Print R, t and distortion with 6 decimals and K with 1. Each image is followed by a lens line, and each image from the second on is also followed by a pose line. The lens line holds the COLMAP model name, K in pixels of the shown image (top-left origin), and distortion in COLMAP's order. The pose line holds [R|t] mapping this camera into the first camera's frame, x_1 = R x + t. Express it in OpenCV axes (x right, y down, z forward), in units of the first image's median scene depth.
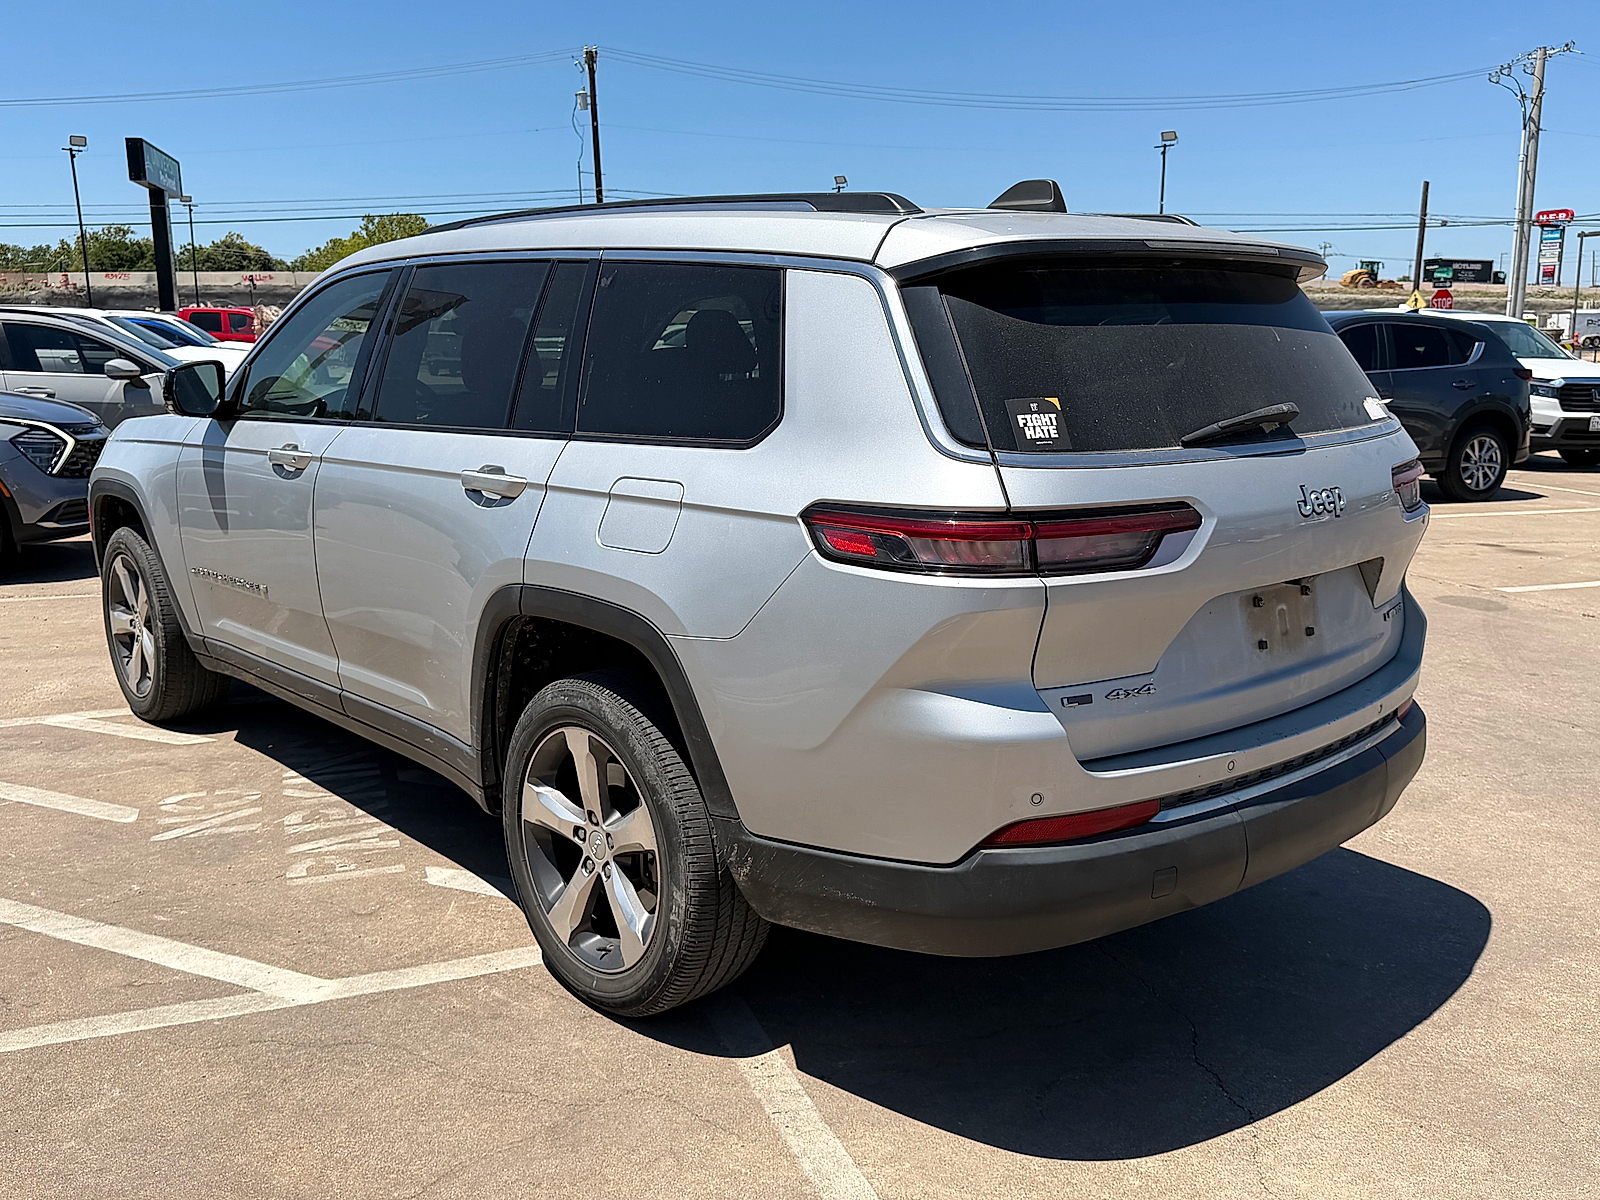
lens RADIAL K [[1403.6, 0, 792.7], [0, 1403.6, 591.2], [0, 0, 1]] dist [0.044594, -0.057969]
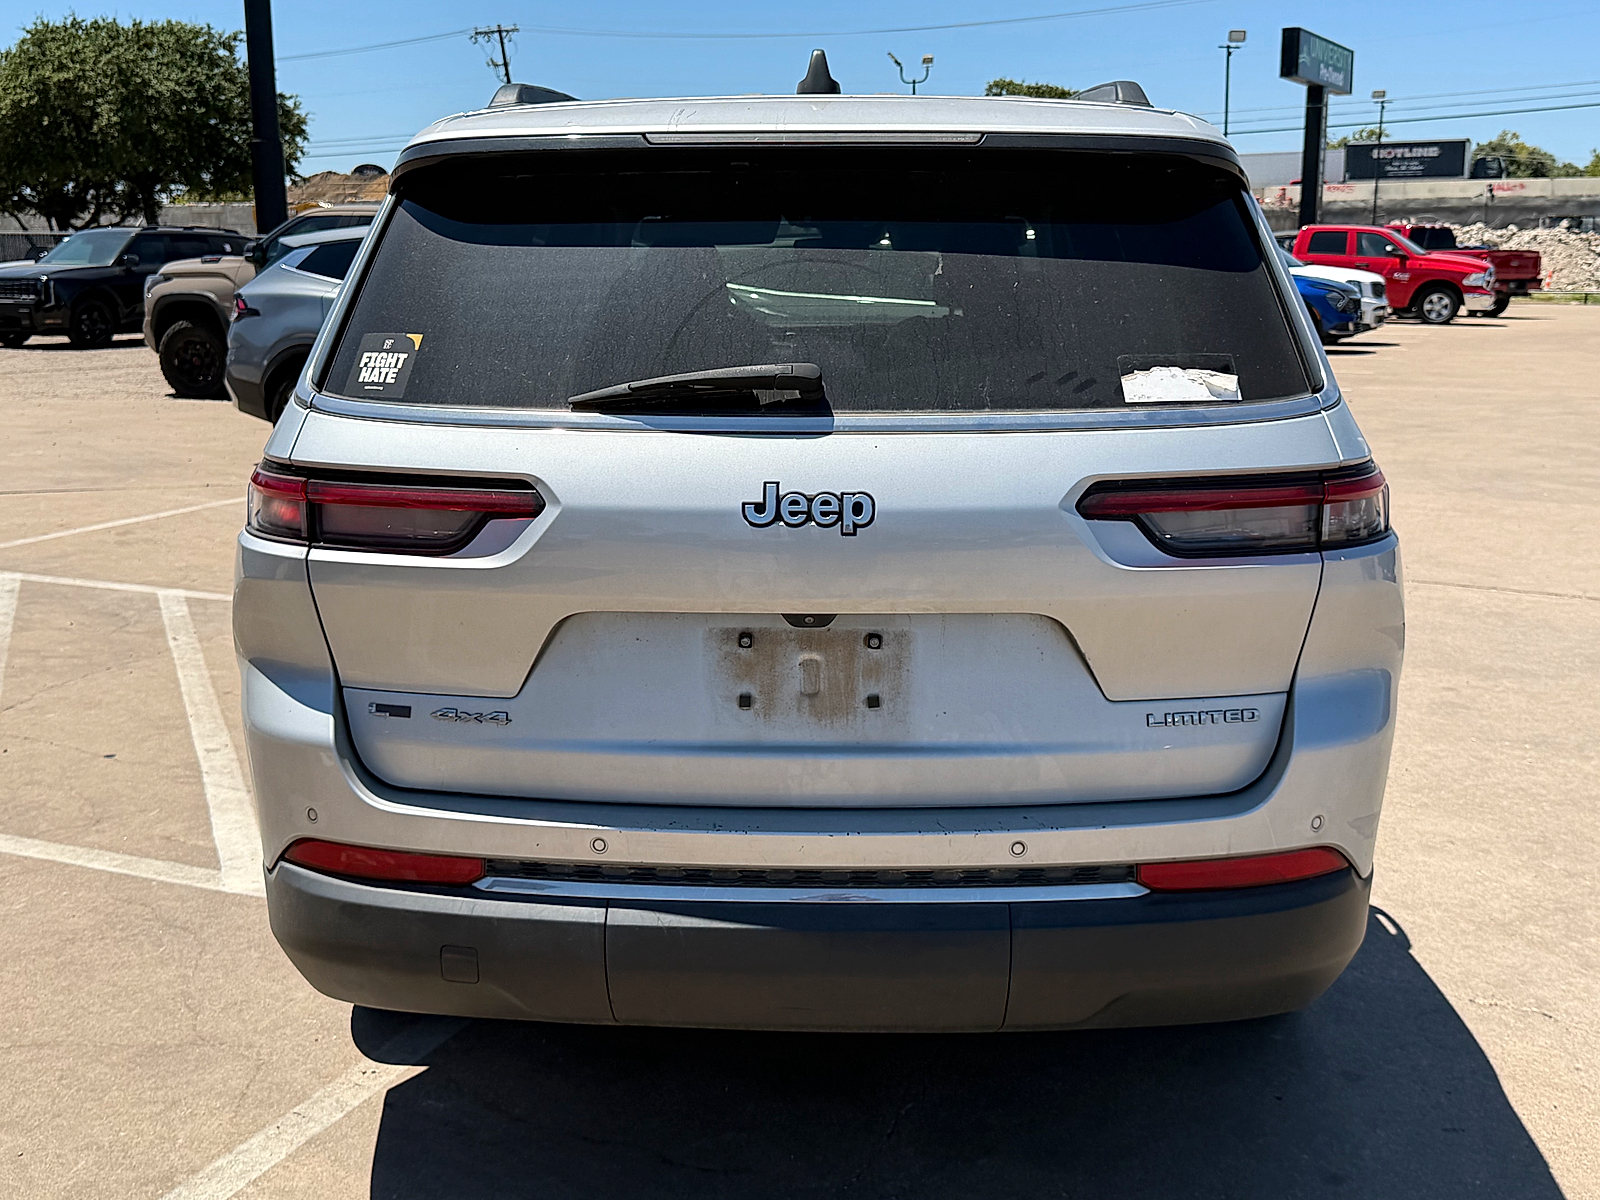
lens RADIAL K [[1720.6, 0, 797.8], [0, 1720.6, 605.6], [0, 0, 1]] dist [0.033515, 0.000000]
pose [[0.735582, 0.147094, -0.661274, 0.928764], [-0.134865, 0.988400, 0.069841, -0.074708], [0.663876, 0.037809, 0.746886, 0.373837]]
